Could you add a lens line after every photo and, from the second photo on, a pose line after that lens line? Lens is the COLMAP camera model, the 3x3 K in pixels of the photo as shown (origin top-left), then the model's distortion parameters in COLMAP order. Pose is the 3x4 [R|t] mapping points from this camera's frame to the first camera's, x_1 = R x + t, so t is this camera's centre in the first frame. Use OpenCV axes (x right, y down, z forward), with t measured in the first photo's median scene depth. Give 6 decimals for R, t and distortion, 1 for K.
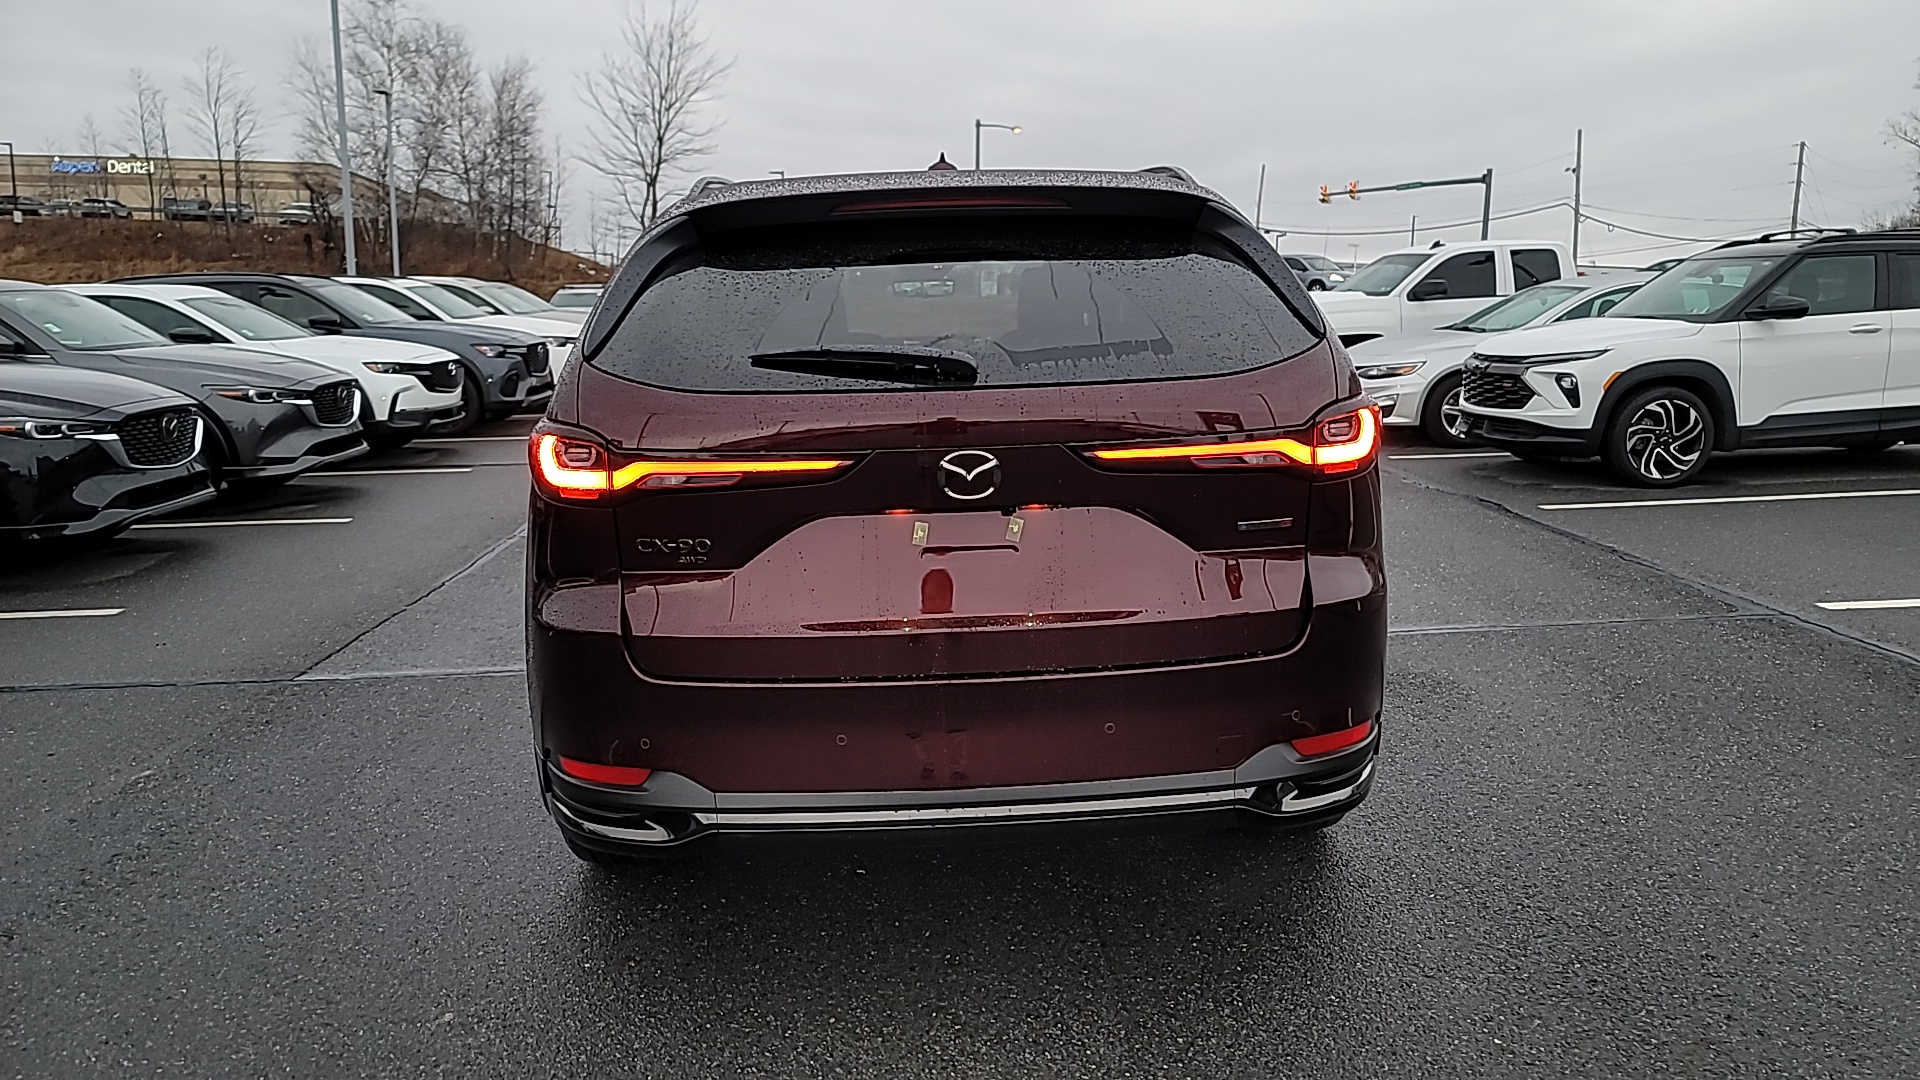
lens RADIAL K [[1398.5, 0, 960.0], [0, 1398.5, 540.0], [0, 0, 1]] dist [0.037505, -0.006648]
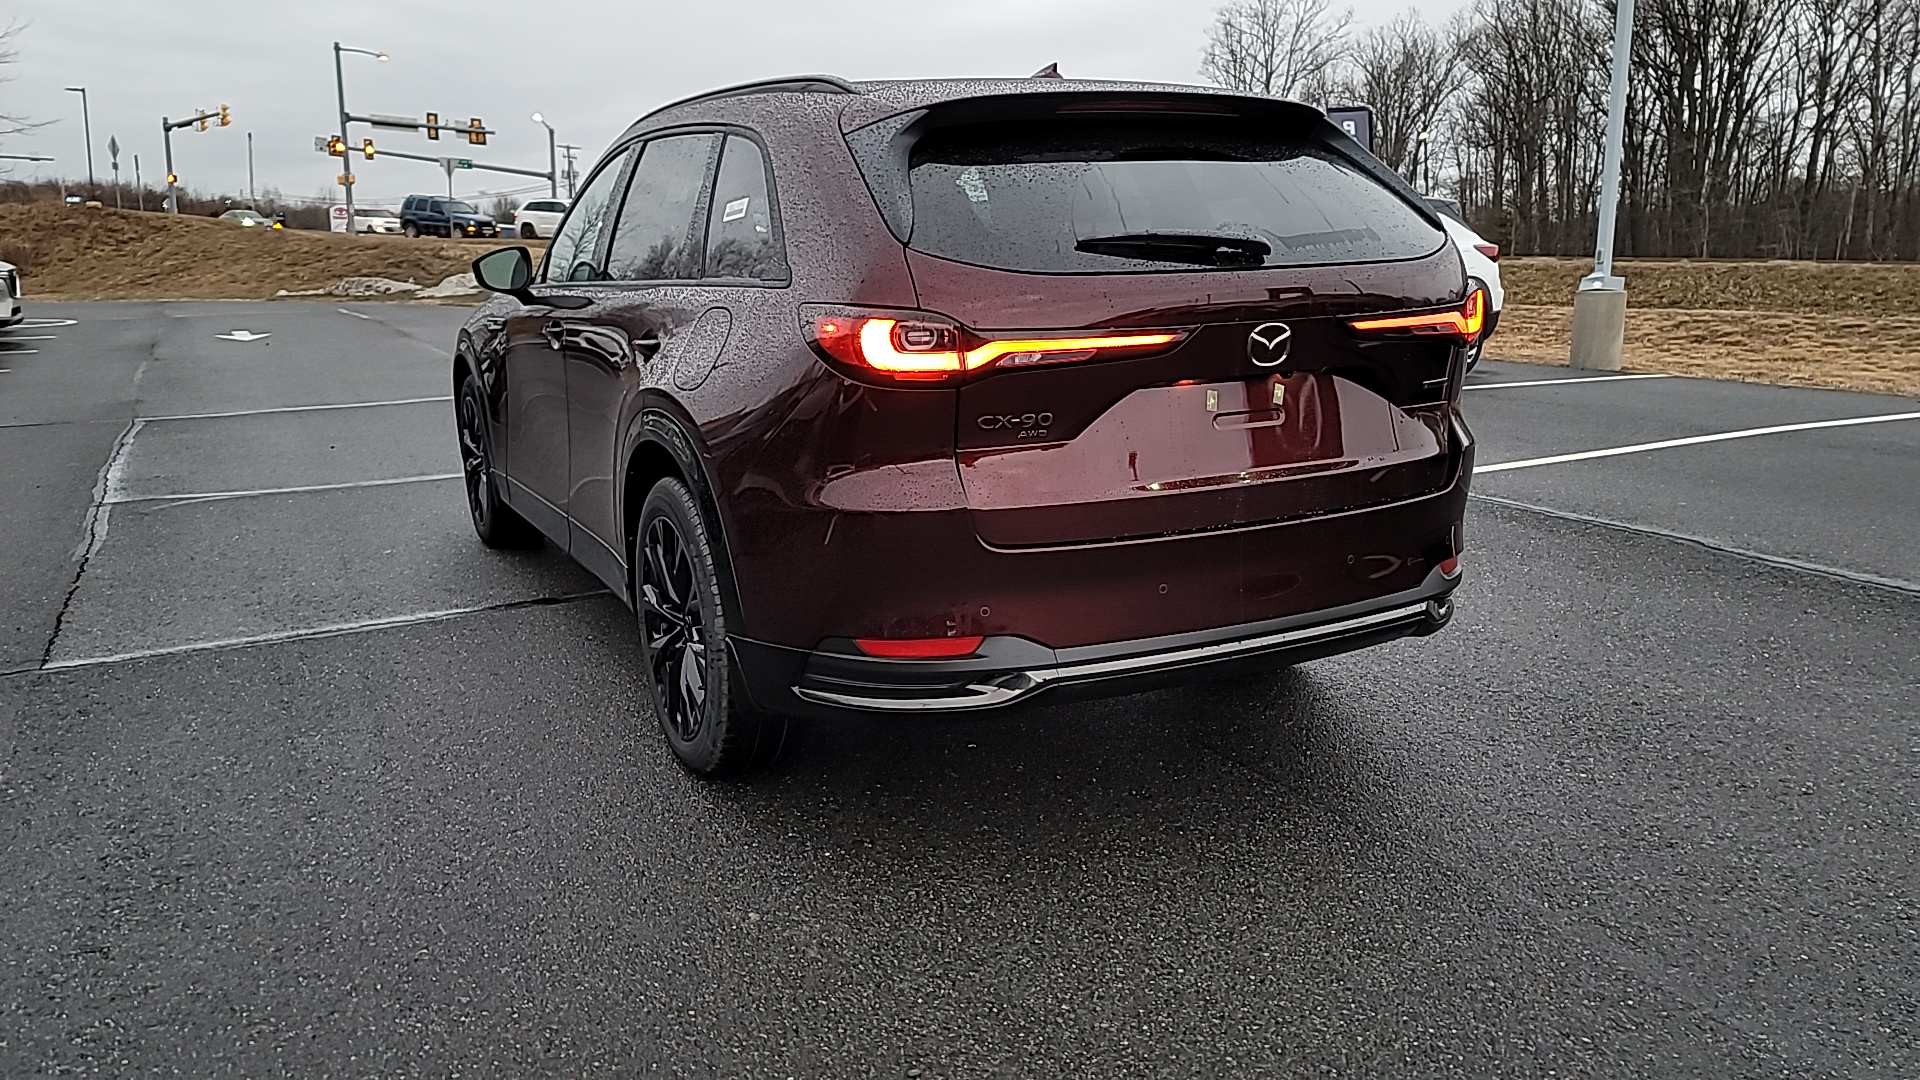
lens RADIAL K [[1398.5, 0, 960.0], [0, 1398.5, 540.0], [0, 0, 1]] dist [0.037505, -0.006648]
pose [[0.915006, -0.079416, 0.395546, -0.668173], [0.065425, 0.996666, 0.048758, 0.039082], [-0.398099, -0.018735, 0.917151, 0.043402]]
